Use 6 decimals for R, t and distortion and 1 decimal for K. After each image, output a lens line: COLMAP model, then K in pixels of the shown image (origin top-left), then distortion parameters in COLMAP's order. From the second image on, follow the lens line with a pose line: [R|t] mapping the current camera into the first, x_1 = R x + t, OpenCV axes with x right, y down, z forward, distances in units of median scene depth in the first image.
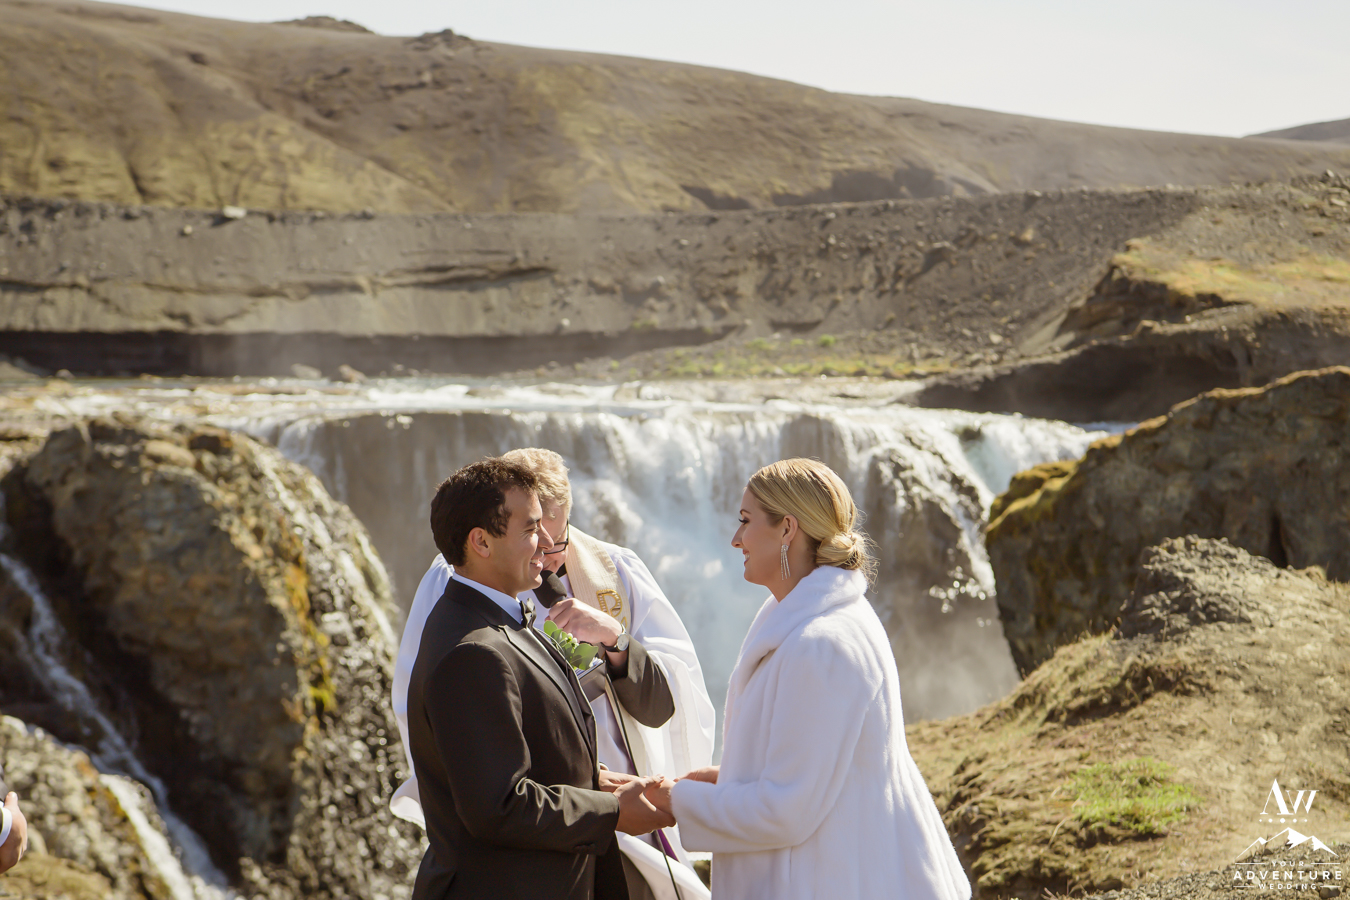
lens RADIAL K [[2702.2, 0, 675.7], [0, 2702.2, 541.8], [0, 0, 1]] dist [0.286808, 0.025420]
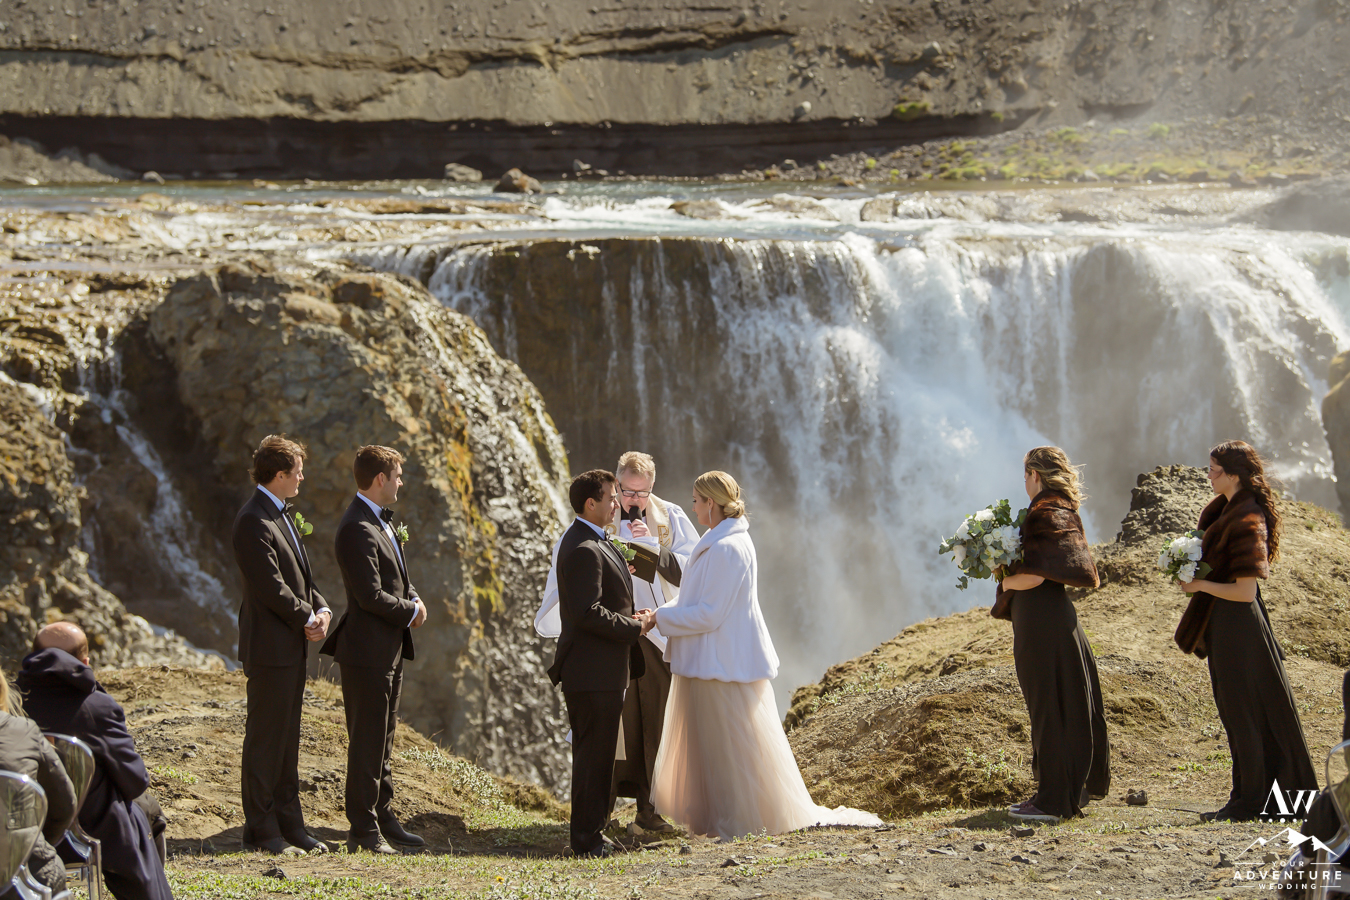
lens RADIAL K [[4290.8, 0, 675.0], [0, 4290.8, 450.0], [0, 0, 1]] dist [0.779508, 0.325196]
pose [[0.996571, 0.007741, -0.082376, 0.029826], [-0.006194, 0.999800, 0.019018, -0.011336], [0.082507, -0.018443, 0.996420, -0.259760]]
